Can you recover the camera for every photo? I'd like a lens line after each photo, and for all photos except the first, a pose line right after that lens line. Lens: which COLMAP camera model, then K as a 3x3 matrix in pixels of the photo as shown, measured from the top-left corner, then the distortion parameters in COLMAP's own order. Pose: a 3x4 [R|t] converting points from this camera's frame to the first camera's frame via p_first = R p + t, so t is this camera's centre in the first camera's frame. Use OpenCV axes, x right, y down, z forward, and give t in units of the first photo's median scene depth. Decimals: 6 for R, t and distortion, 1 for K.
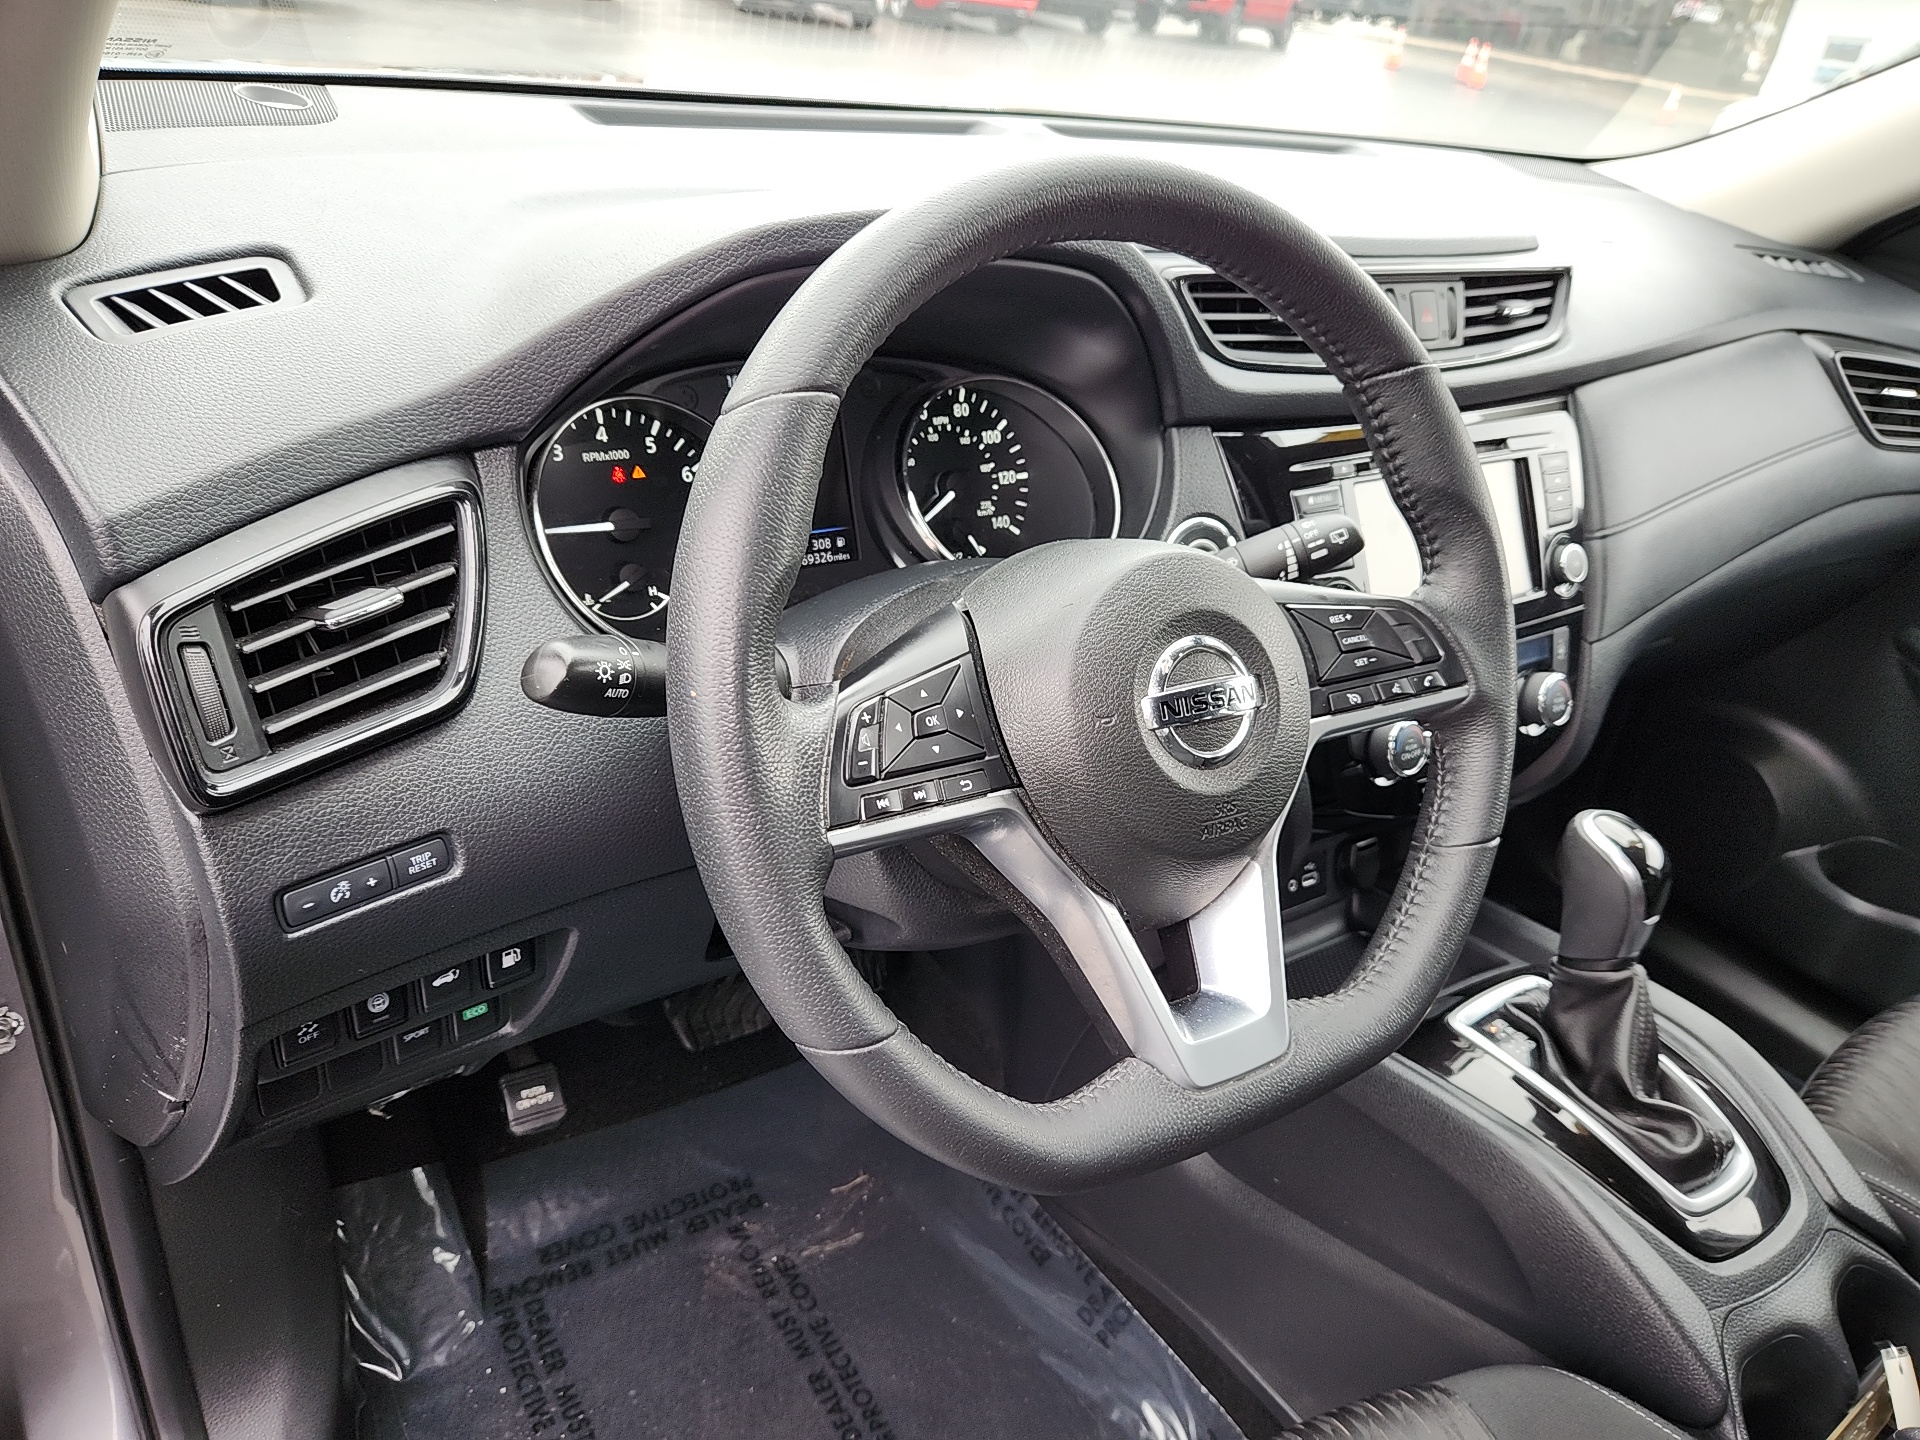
lens RADIAL K [[1344.2, 0, 989.4], [0, 1344.2, 737.3], [0, 0, 1]] dist [0.032562, -0.025919]
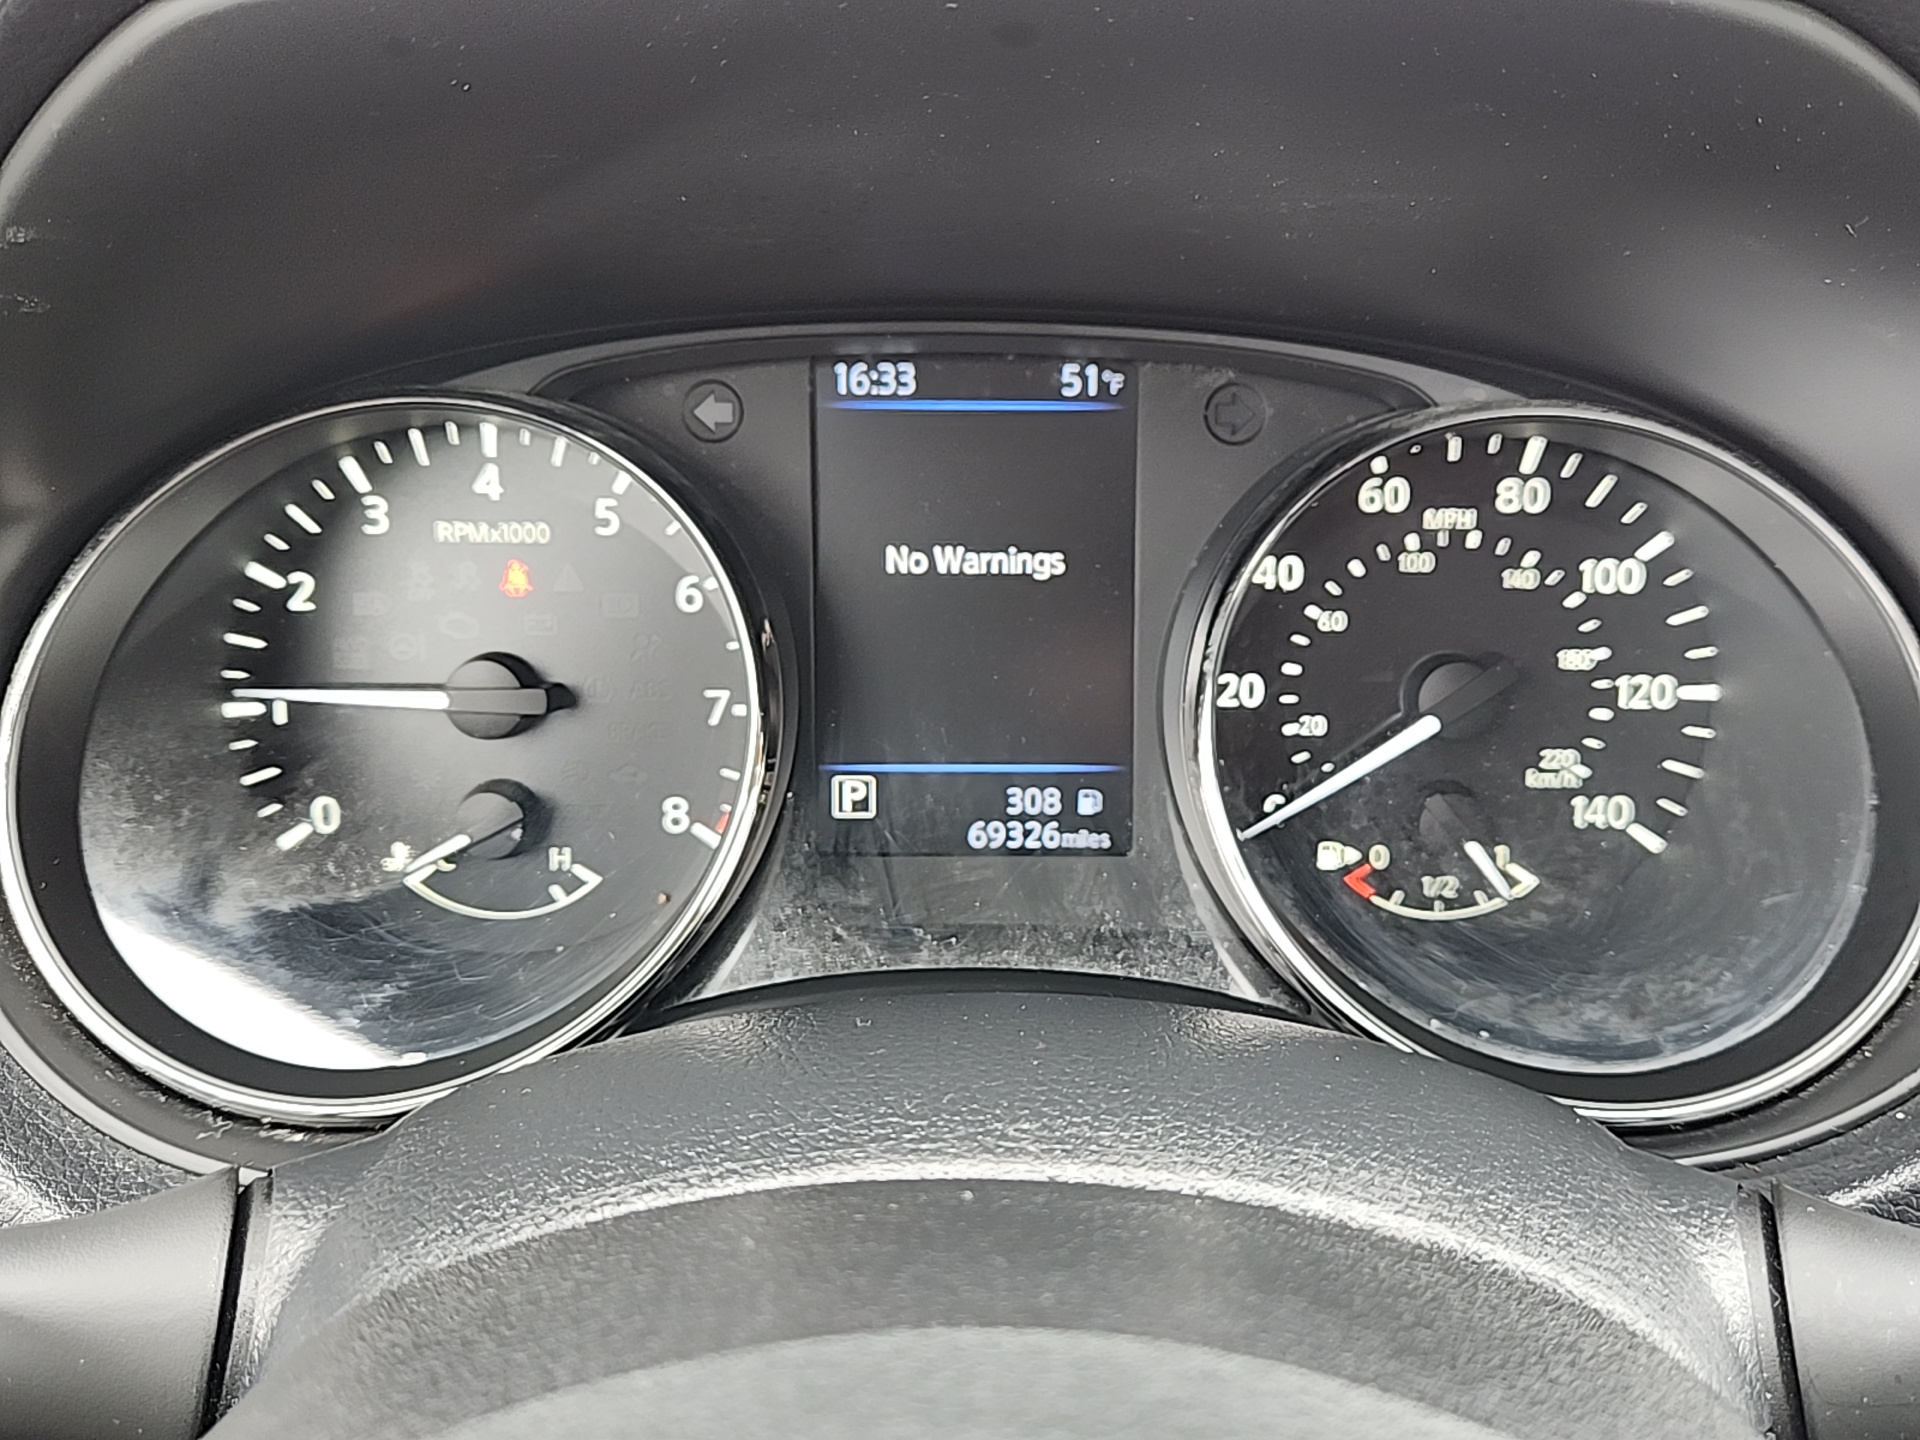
lens RADIAL K [[1623.1, 0, 962.0], [0, 1623.1, 711.1], [0, 0, 1]] dist [0.039527, -0.045042]
pose [[0.810722, 0.171841, -0.559643, 0.116639], [-0.203719, 0.979014, 0.005496, -0.166743], [0.548843, 0.109554, 0.828715, 0.593012]]
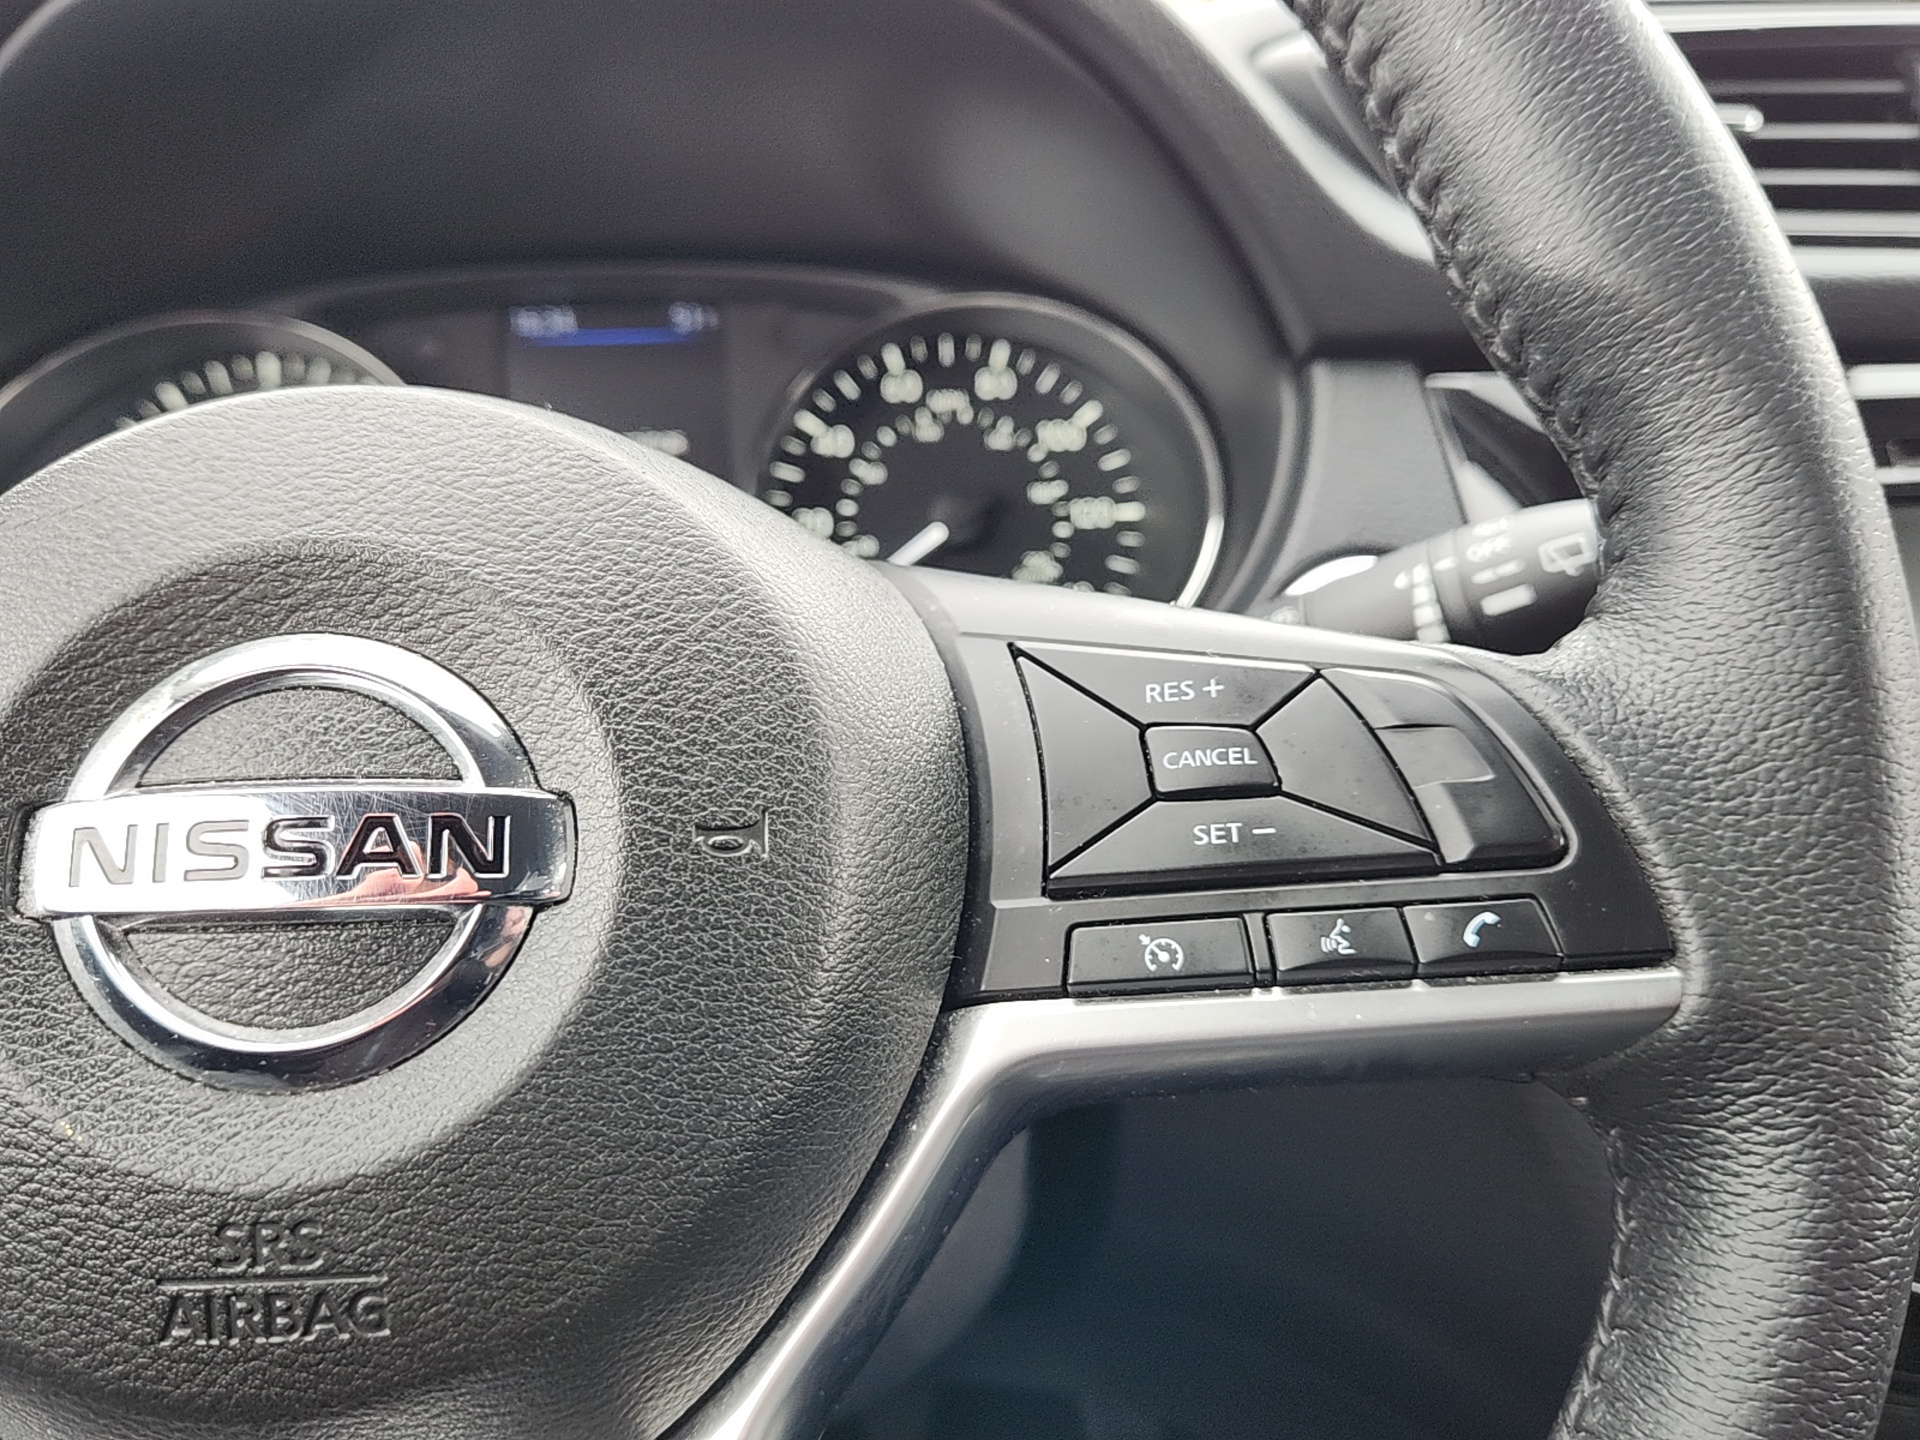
lens RADIAL K [[1623.1, 0, 947.3], [0, 1623.1, 728.3], [0, 0, 1]] dist [0.039527, -0.045042]
pose [[0.855153, 0.041833, -0.516685, 0.312729], [-0.139977, 0.978346, -0.152462, -0.011997], [0.499119, 0.202703, 0.842492, 0.505823]]
